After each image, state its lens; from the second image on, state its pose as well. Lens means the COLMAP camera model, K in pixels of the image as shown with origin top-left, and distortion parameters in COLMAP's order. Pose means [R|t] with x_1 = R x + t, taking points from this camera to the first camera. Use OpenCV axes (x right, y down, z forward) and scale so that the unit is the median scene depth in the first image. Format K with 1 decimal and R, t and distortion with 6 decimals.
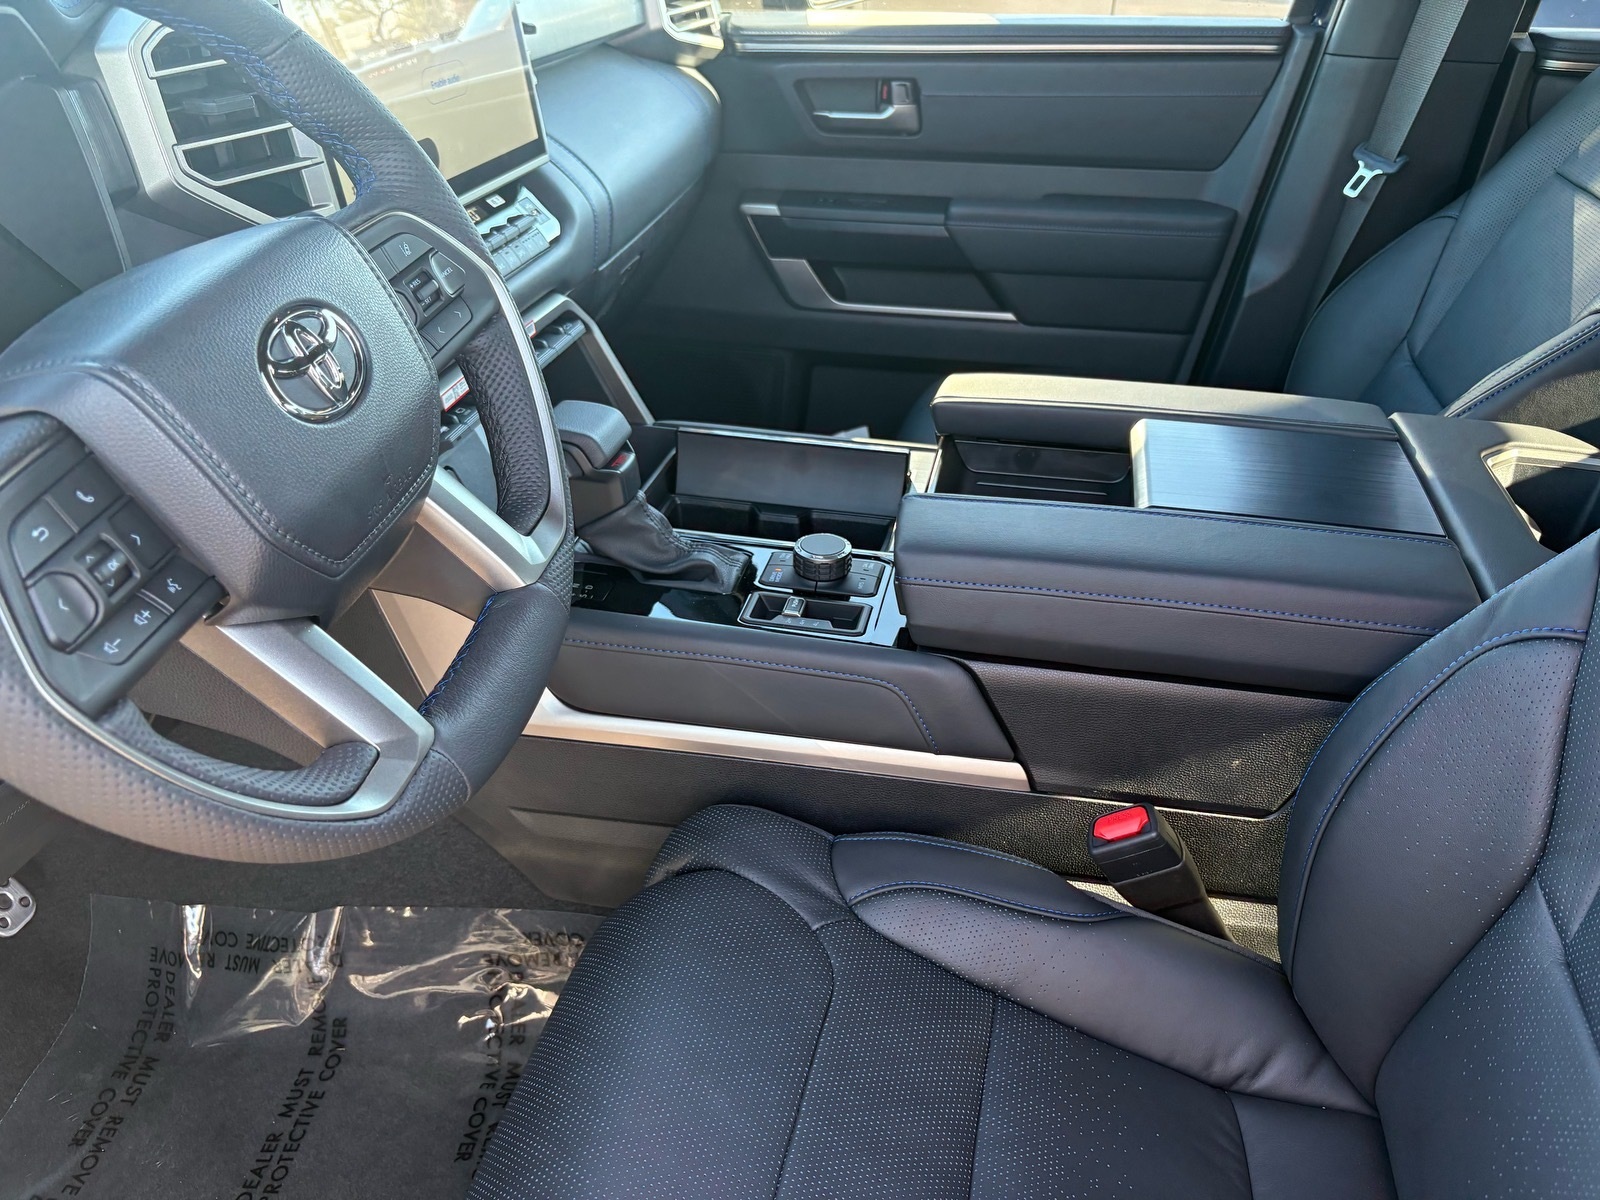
lens RADIAL K [[1207.4, 0, 802.2], [0, 1207.4, 609.0], [0, 0, 1]] dist [-0.004361, -0.009274]
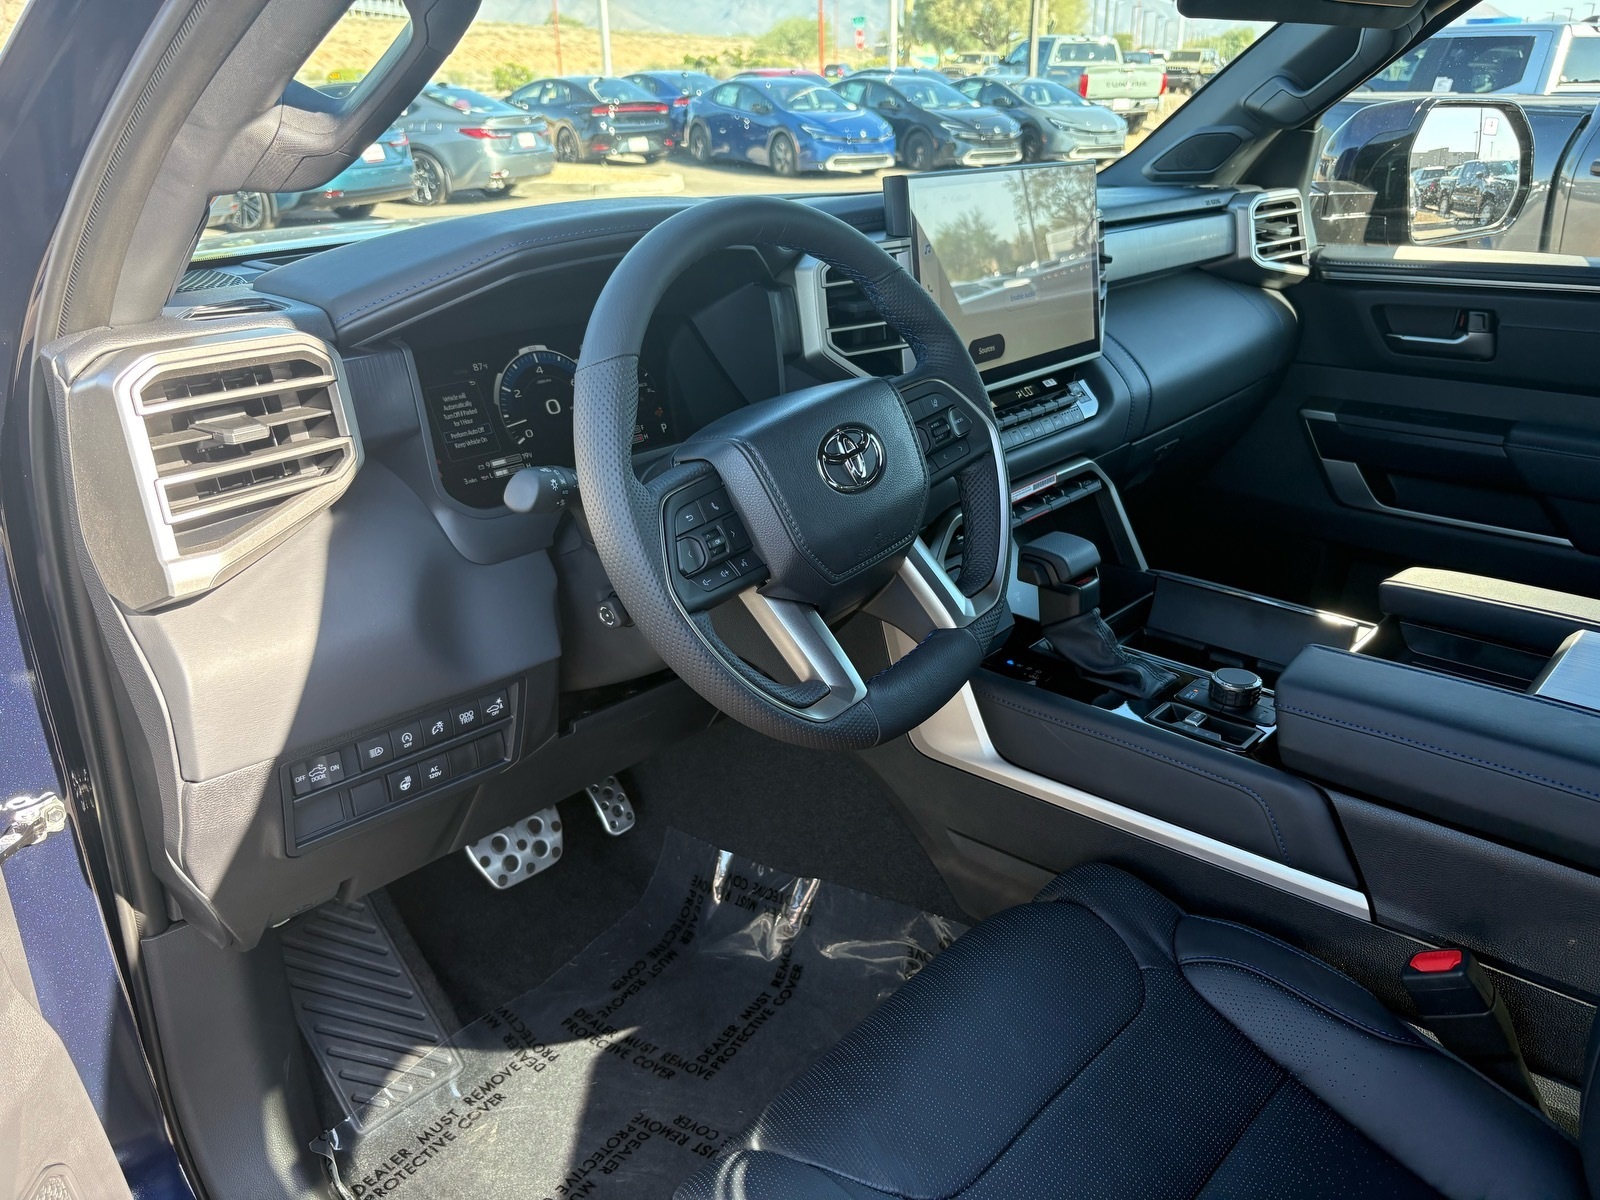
lens RADIAL K [[1207.4, 0, 802.2], [0, 1207.4, 609.0], [0, 0, 1]] dist [-0.004361, -0.009274]
pose [[0.863219, 0.170645, -0.475114, 0.202377], [-0.238968, 0.967139, -0.086810, 0.087917], [0.444687, 0.188473, 0.875632, -0.253816]]
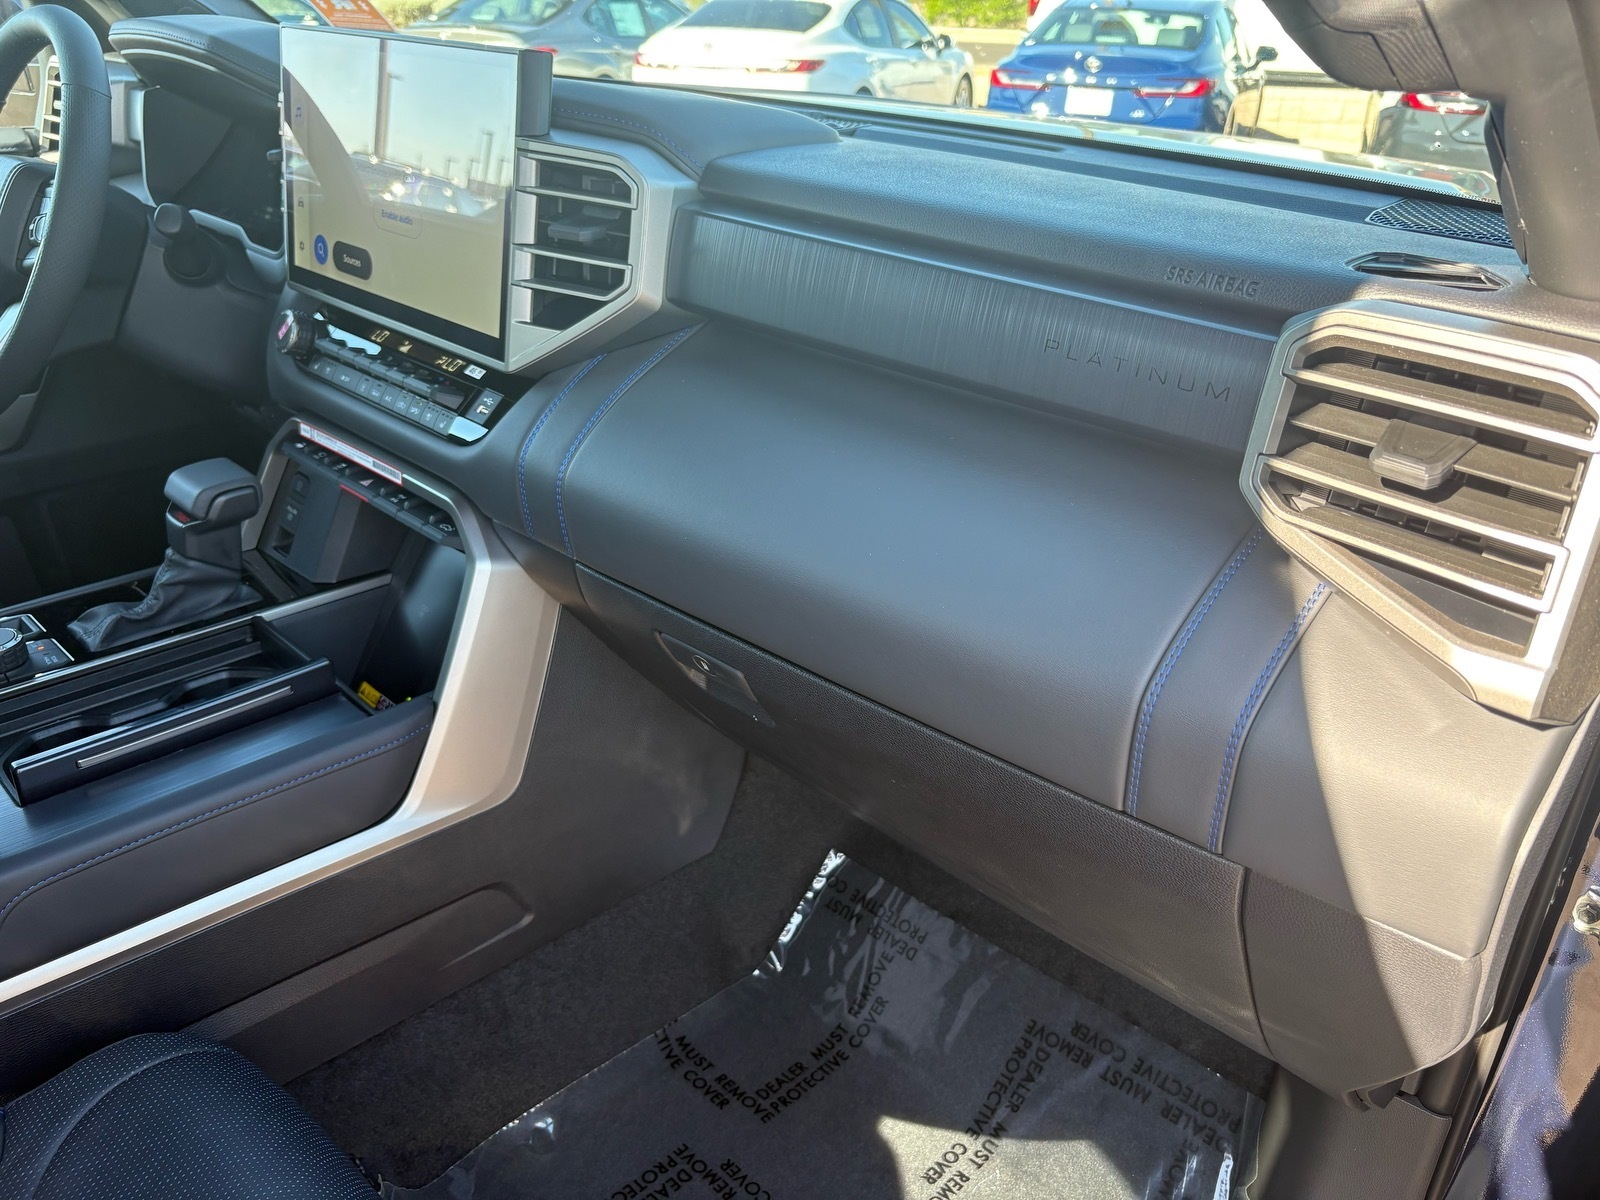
lens RADIAL K [[1226.5, 0, 800.0], [0, 1226.5, 600.0], [0, 0, 1]] dist [0.000375, 0.009468]
pose [[-0.540958, 0.348110, -0.765626, 0.419523], [-0.475919, 0.623862, 0.619917, -1.023005], [0.693445, 0.699725, -0.171811, 1.613125]]
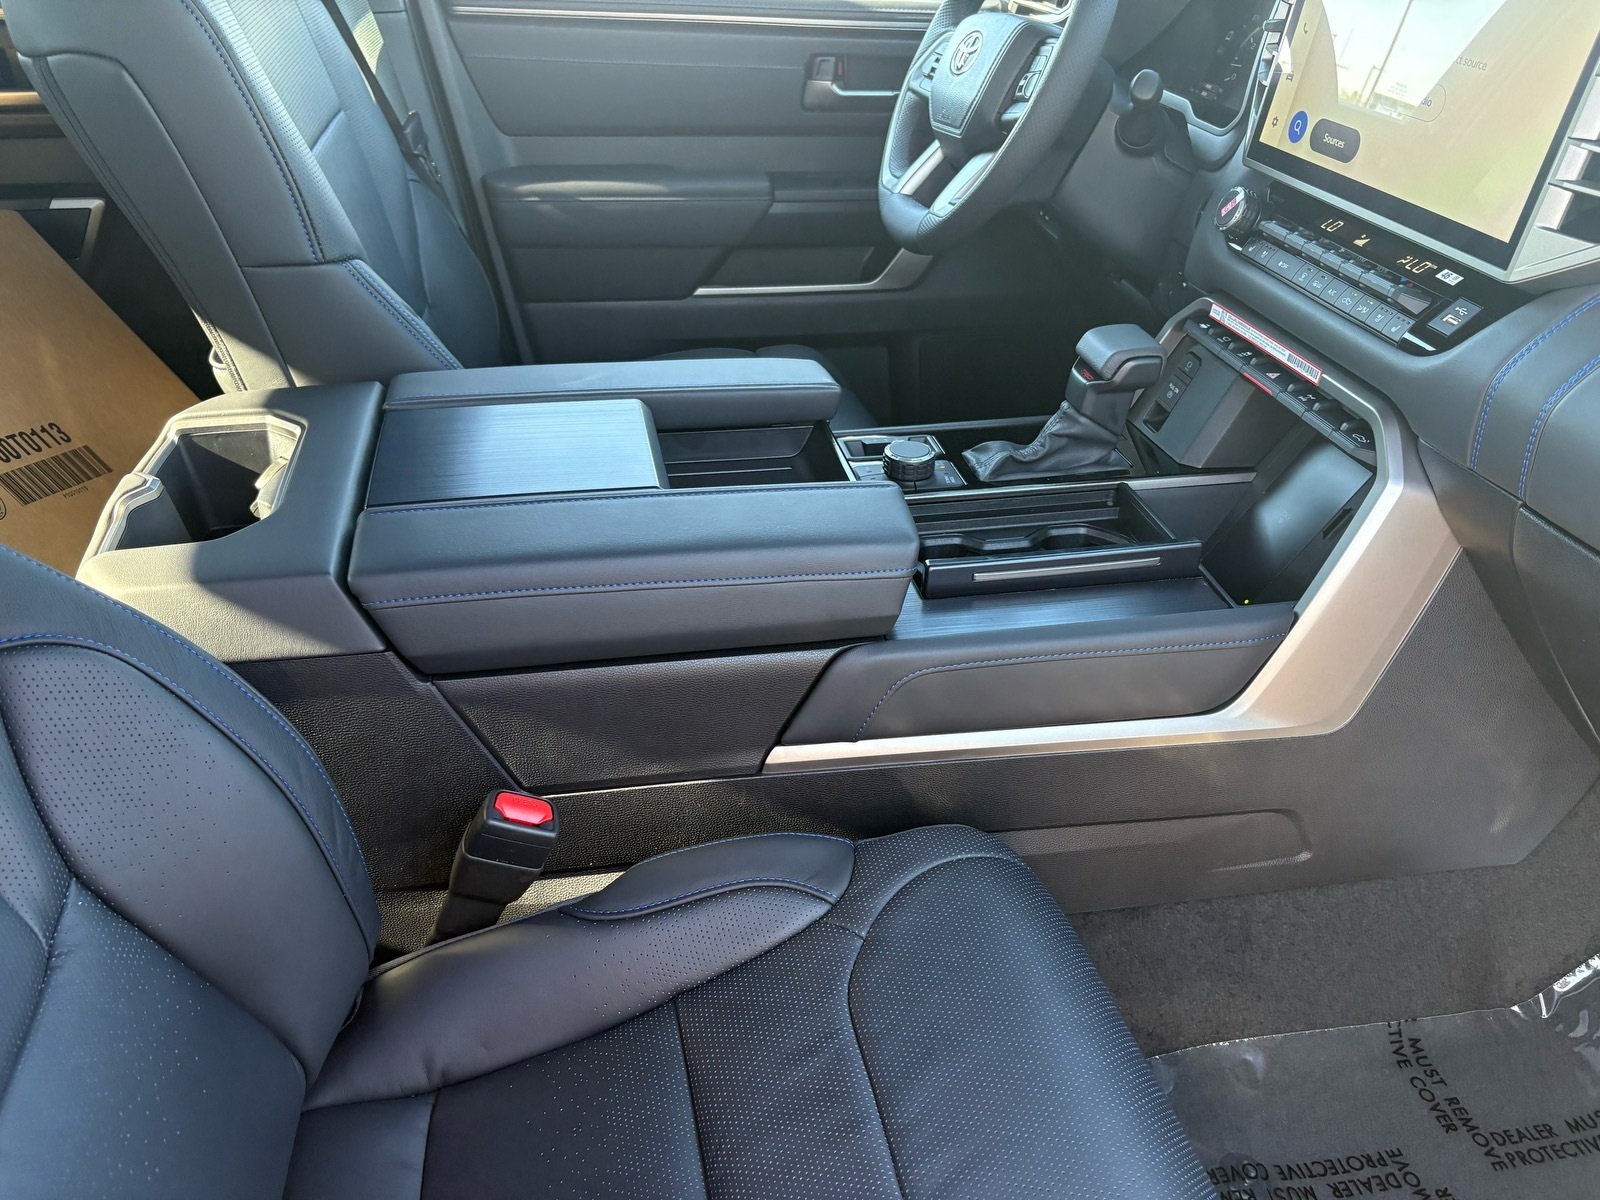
lens RADIAL K [[1214.3, 0, 800.0], [0, 1214.3, 600.0], [0, 0, 1]] dist [0.044552, -0.061523]
pose [[-0.917081, 0.179303, -0.356107, 0.542816], [-0.238192, 0.469863, 0.849996, -0.935354], [0.319728, 0.864337, -0.388195, 1.530828]]
